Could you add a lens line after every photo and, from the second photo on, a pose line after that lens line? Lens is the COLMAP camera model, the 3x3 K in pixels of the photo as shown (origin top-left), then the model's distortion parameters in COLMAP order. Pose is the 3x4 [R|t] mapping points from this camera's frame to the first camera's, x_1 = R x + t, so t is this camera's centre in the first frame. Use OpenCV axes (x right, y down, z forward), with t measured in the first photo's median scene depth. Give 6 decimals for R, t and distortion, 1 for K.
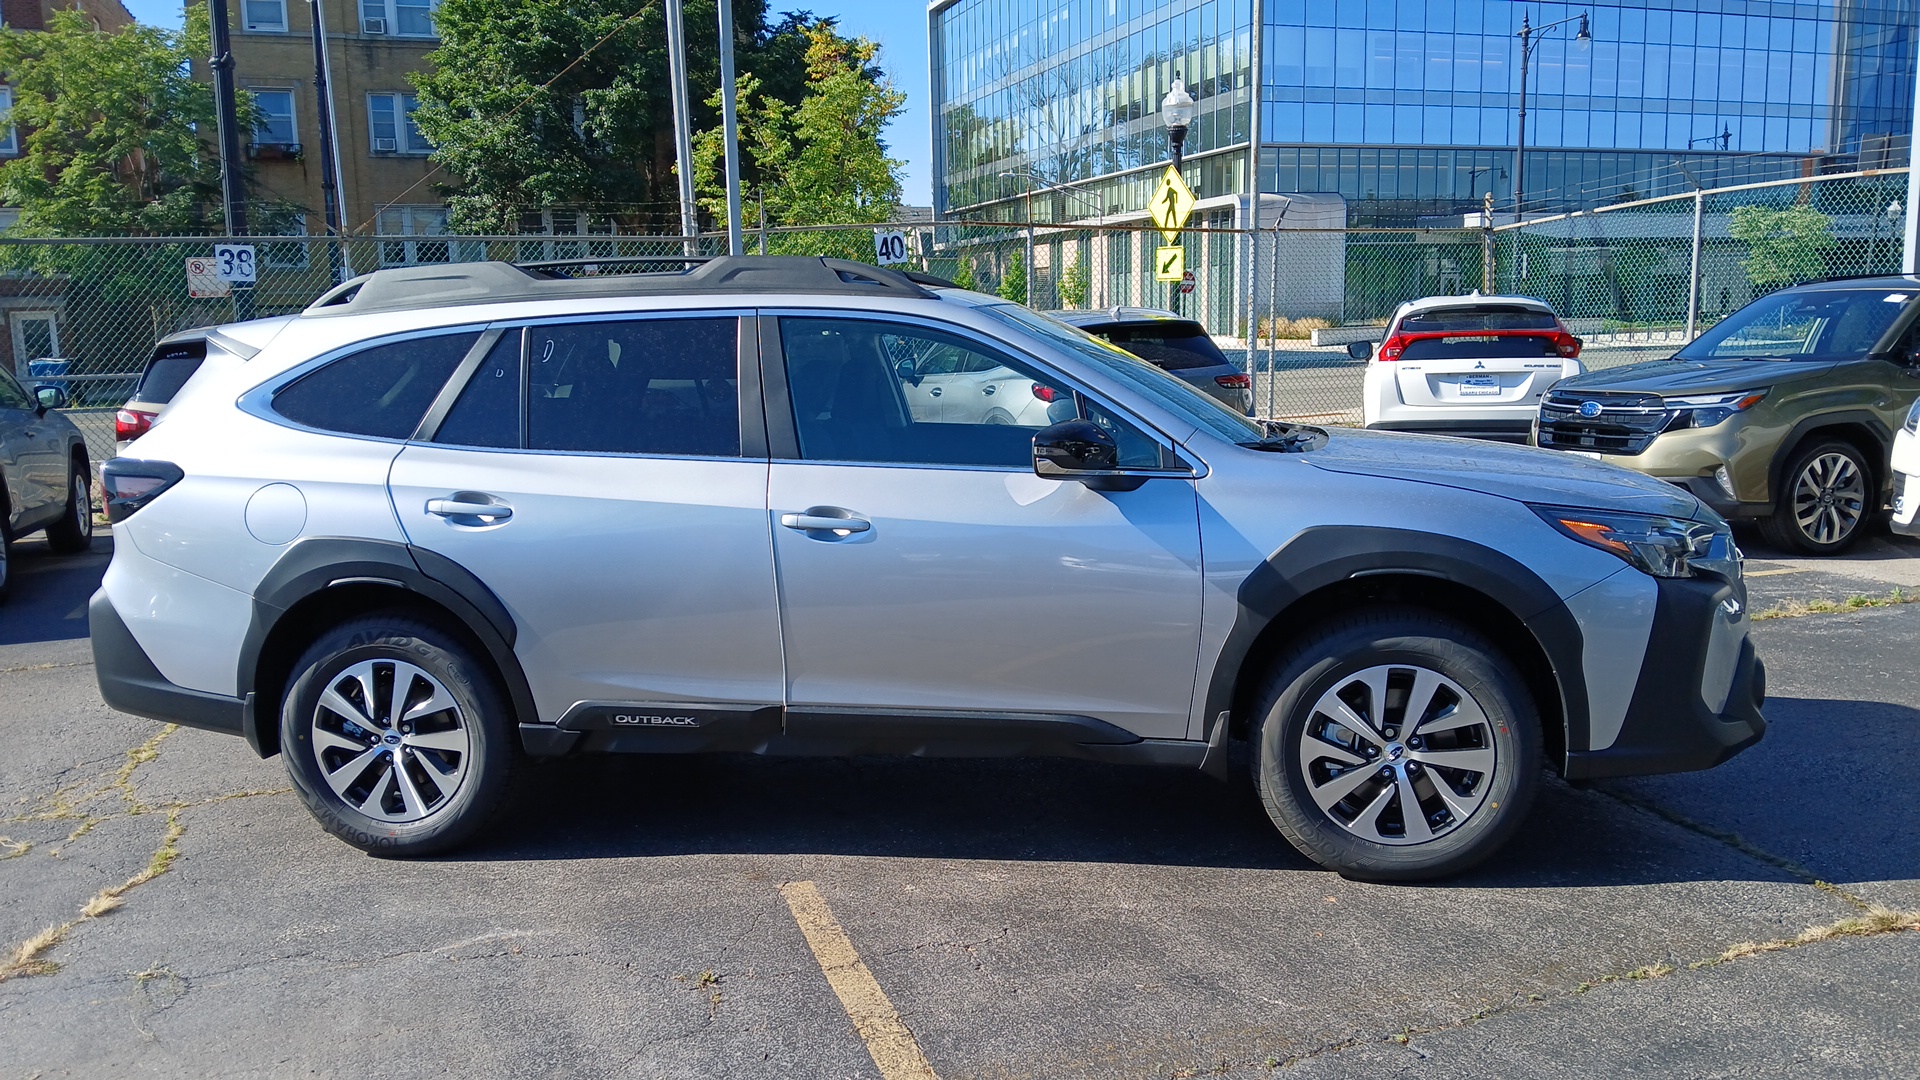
lens RADIAL K [[1504.1, 0, 984.1], [0, 1504.1, 566.6], [0, 0, 1]] dist [0.110175, -0.222476]
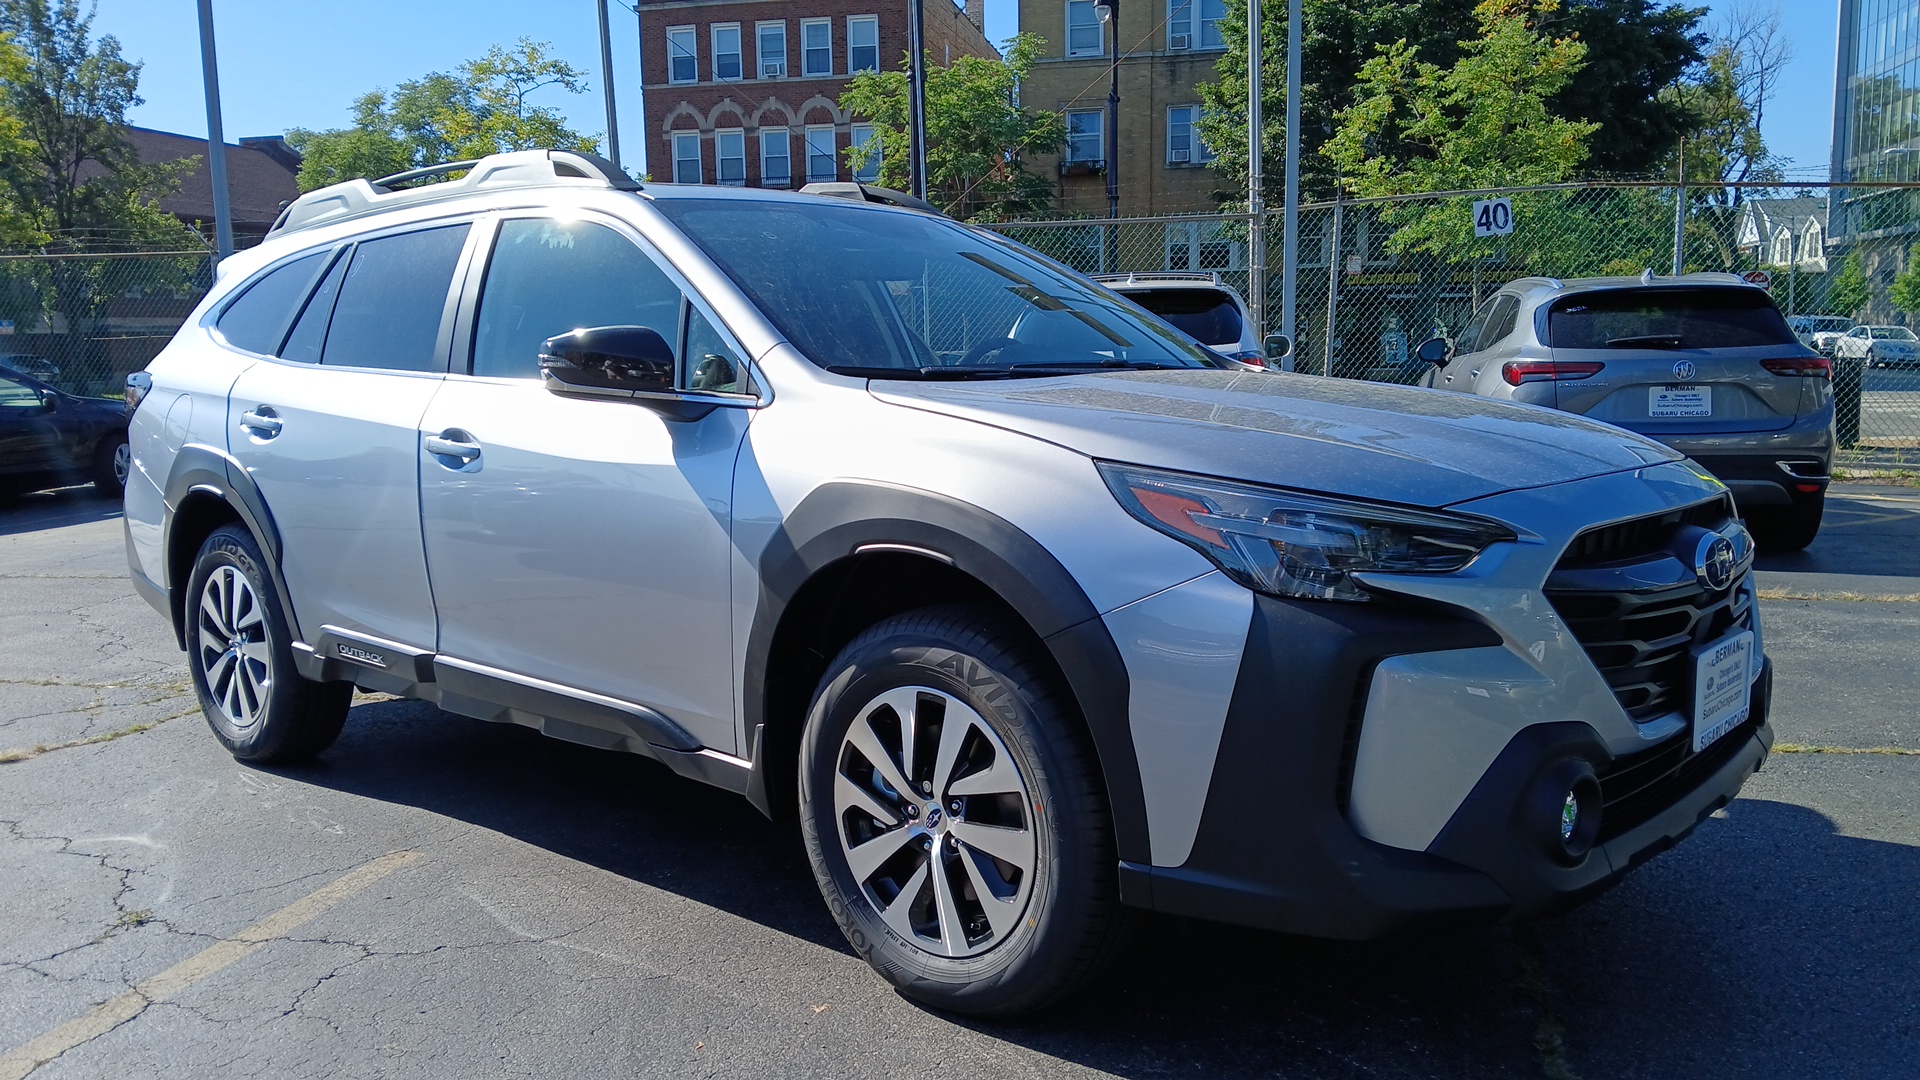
lens RADIAL K [[1504.1, 0, 984.1], [0, 1504.1, 566.6], [0, 0, 1]] dist [0.110175, -0.222476]
pose [[0.844819, 0.087295, -0.527883, 0.584748], [-0.091494, 0.995639, 0.018221, -0.004305], [0.527171, 0.032905, 0.849122, 0.391399]]
